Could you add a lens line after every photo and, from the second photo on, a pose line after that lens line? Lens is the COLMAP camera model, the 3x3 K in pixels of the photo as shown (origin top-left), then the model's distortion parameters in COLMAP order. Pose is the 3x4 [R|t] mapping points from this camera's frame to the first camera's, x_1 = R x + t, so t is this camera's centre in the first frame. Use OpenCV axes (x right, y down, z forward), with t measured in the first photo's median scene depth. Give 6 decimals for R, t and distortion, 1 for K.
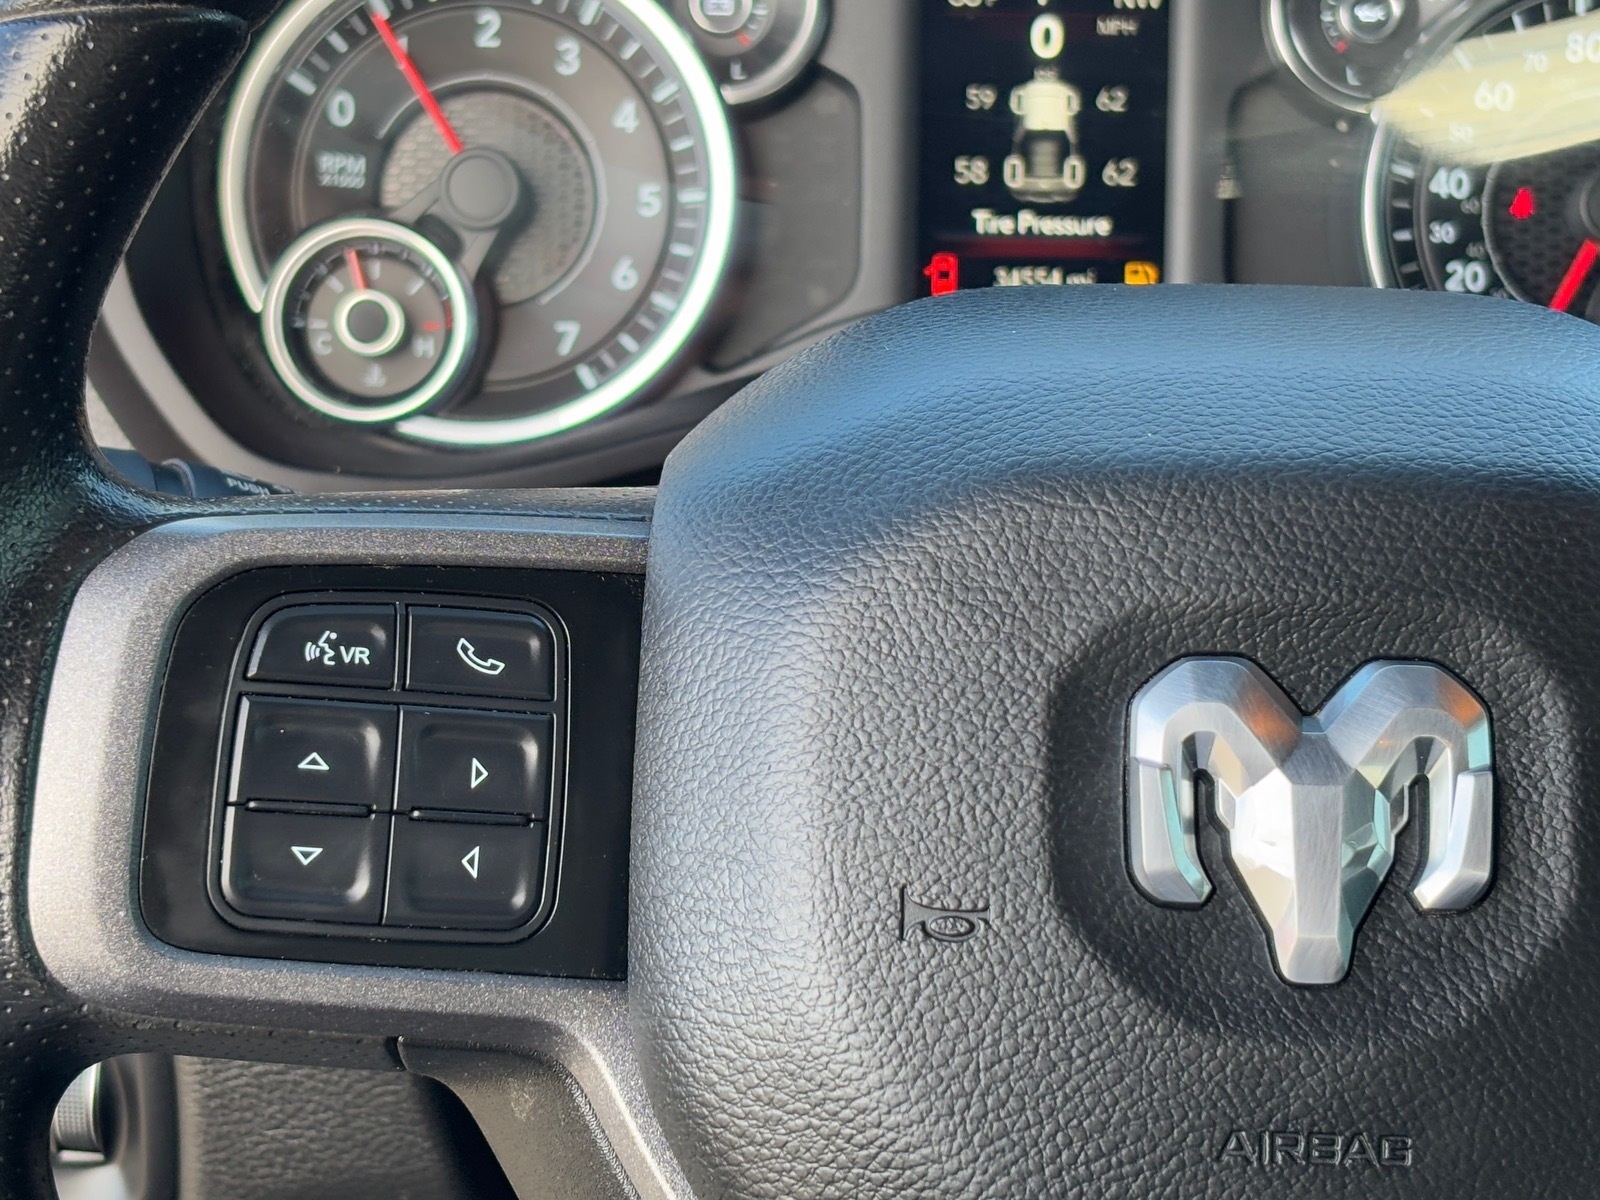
lens RADIAL K [[3344.8, 0, 713.7], [0, 3344.8, 601.2], [0, 0, 1]] dist [0.123862, 0.000000]
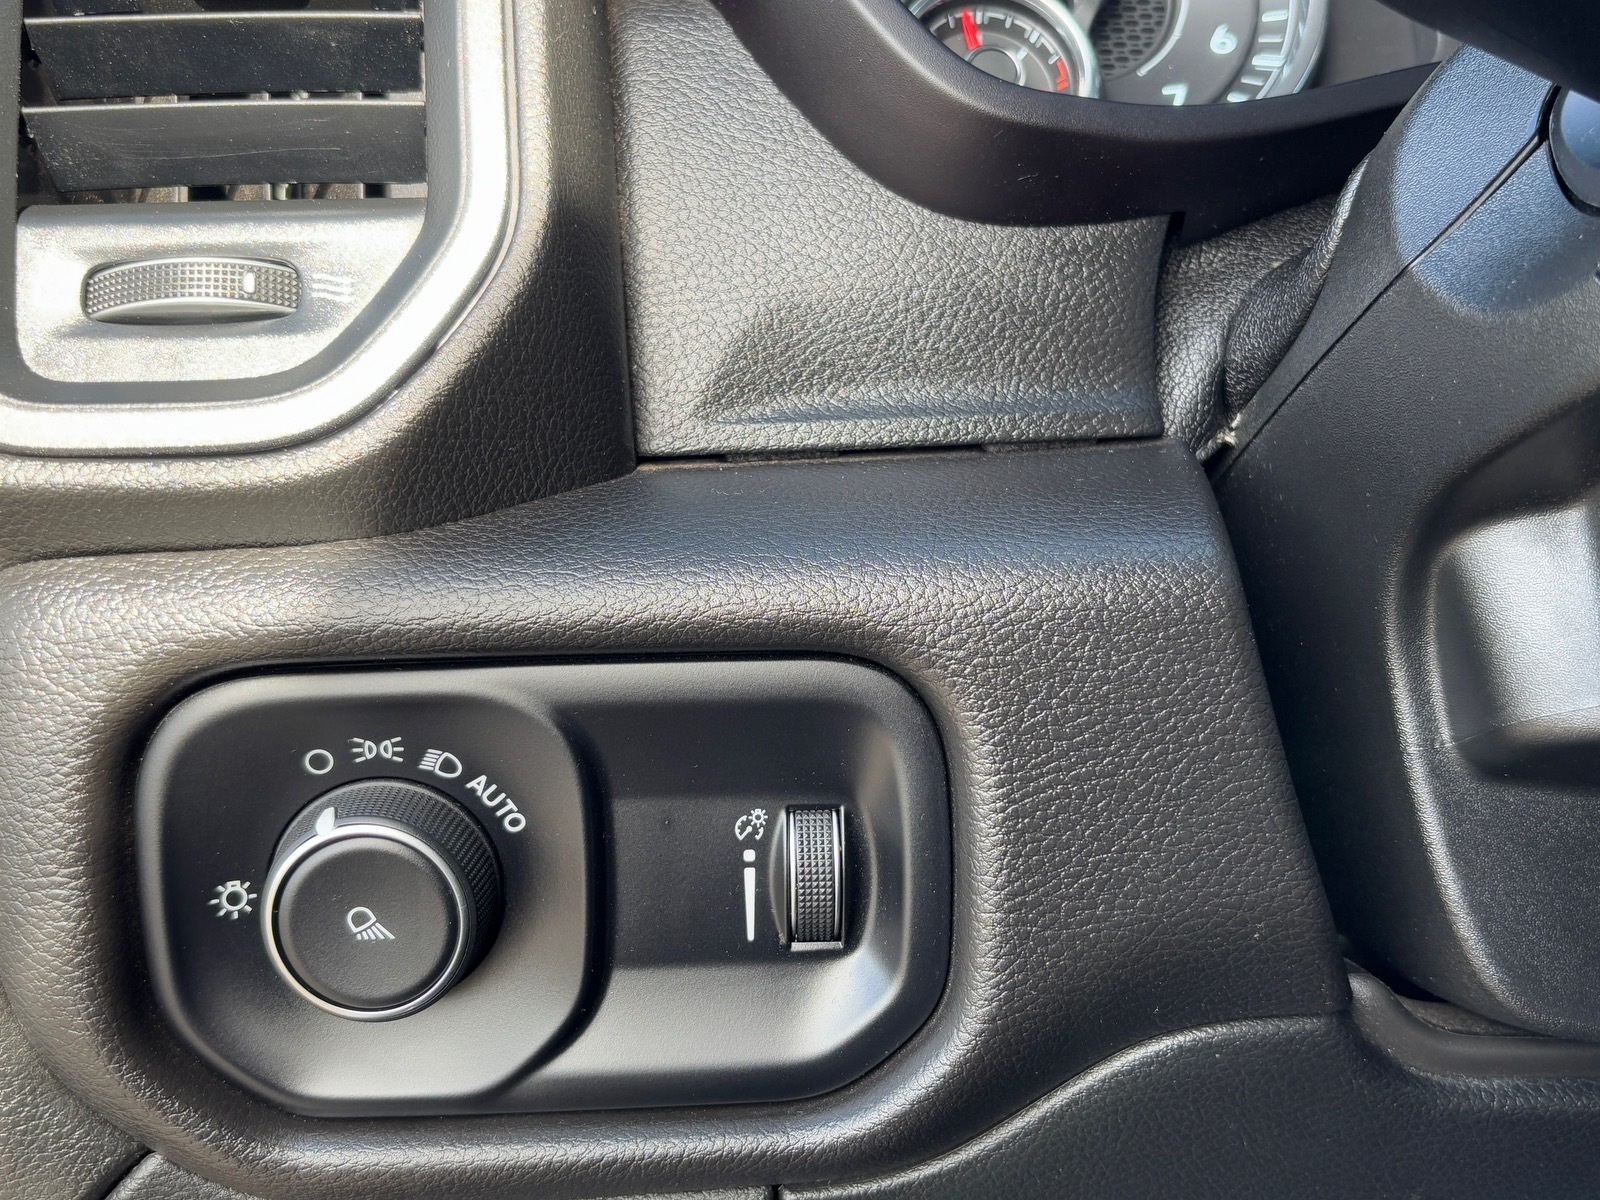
lens RADIAL K [[1736.1, 0, 776.0], [0, 1736.1, 566.7], [0, 0, 1]] dist [0.036791, 0.000000]
pose [[0.990792, -0.061398, 0.120672, -0.232997], [0.090208, 0.963987, -0.250182, 0.174145], [-0.100966, 0.258764, 0.960649, 0.554989]]
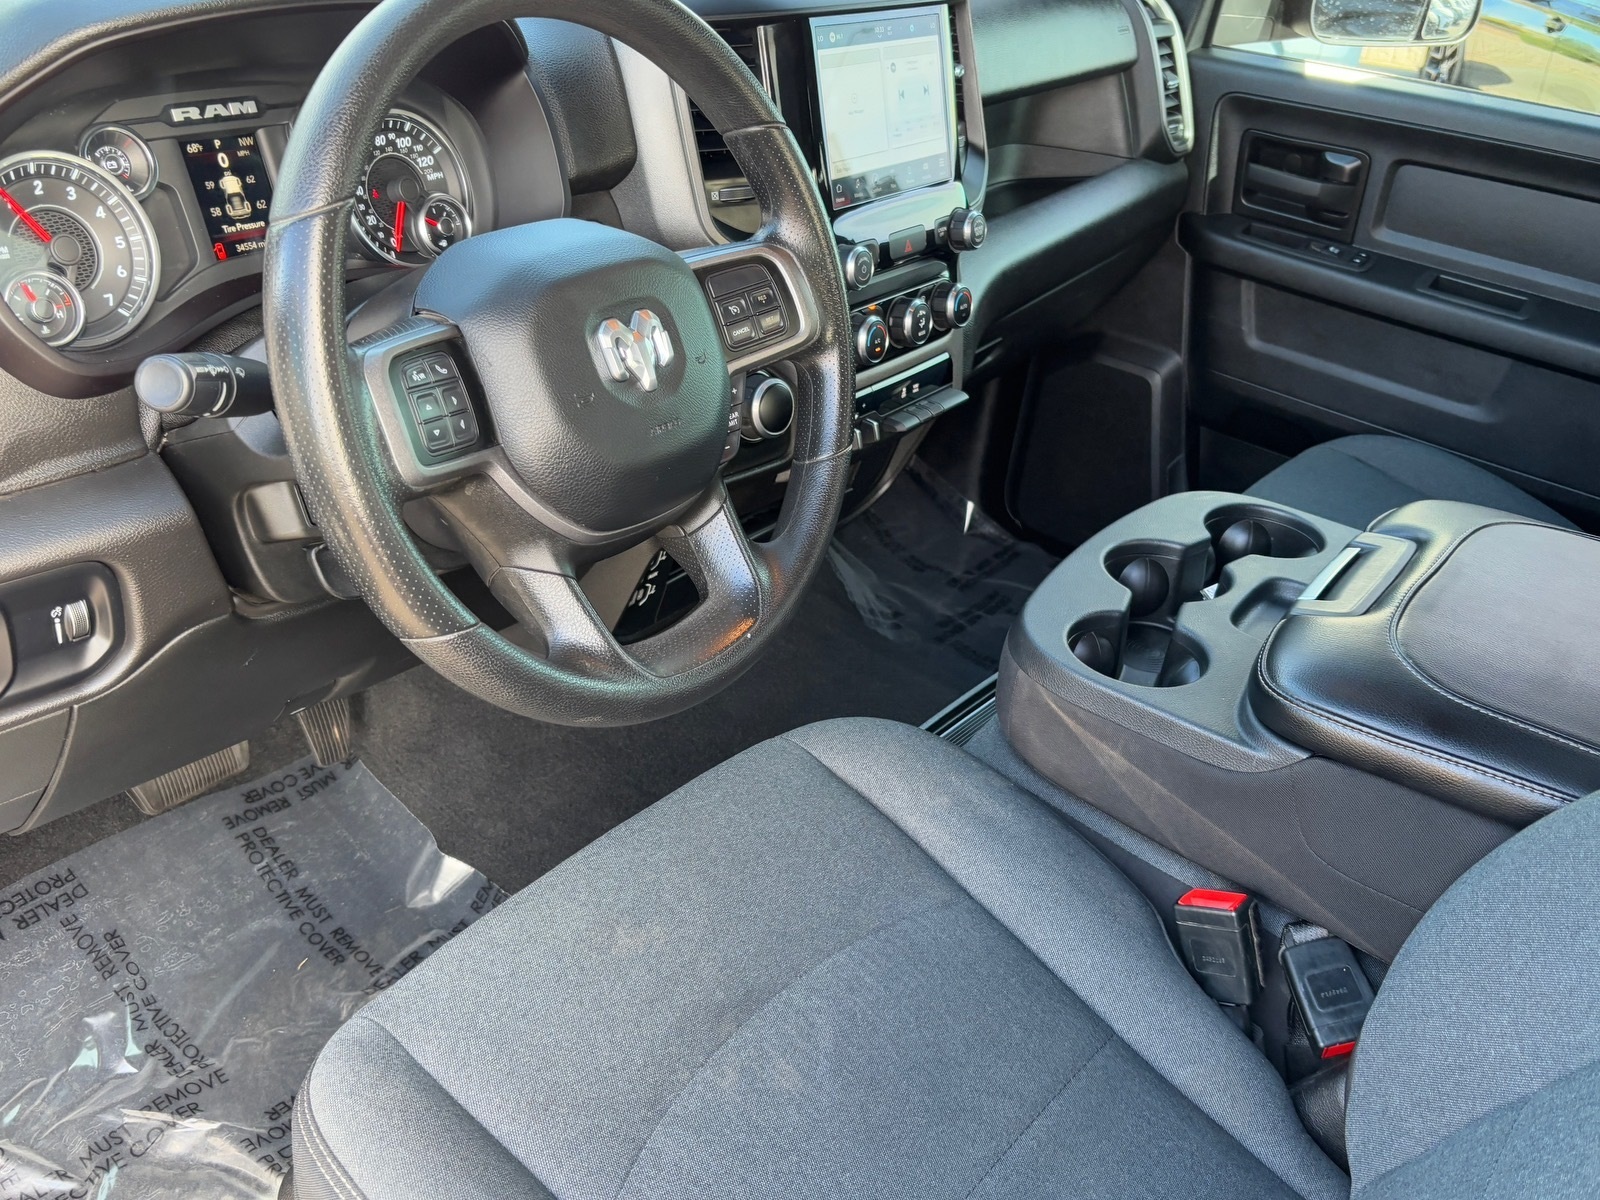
lens RADIAL K [[1454.6, 0, 823.1], [0, 1454.6, 614.9], [0, 0, 1]] dist [0.011664, 0.012761]
pose [[0.585027, -0.369083, 0.722165, -0.651875], [0.213617, 0.929129, 0.301806, -0.075569], [-0.782375, -0.022298, 0.622408, -0.183119]]
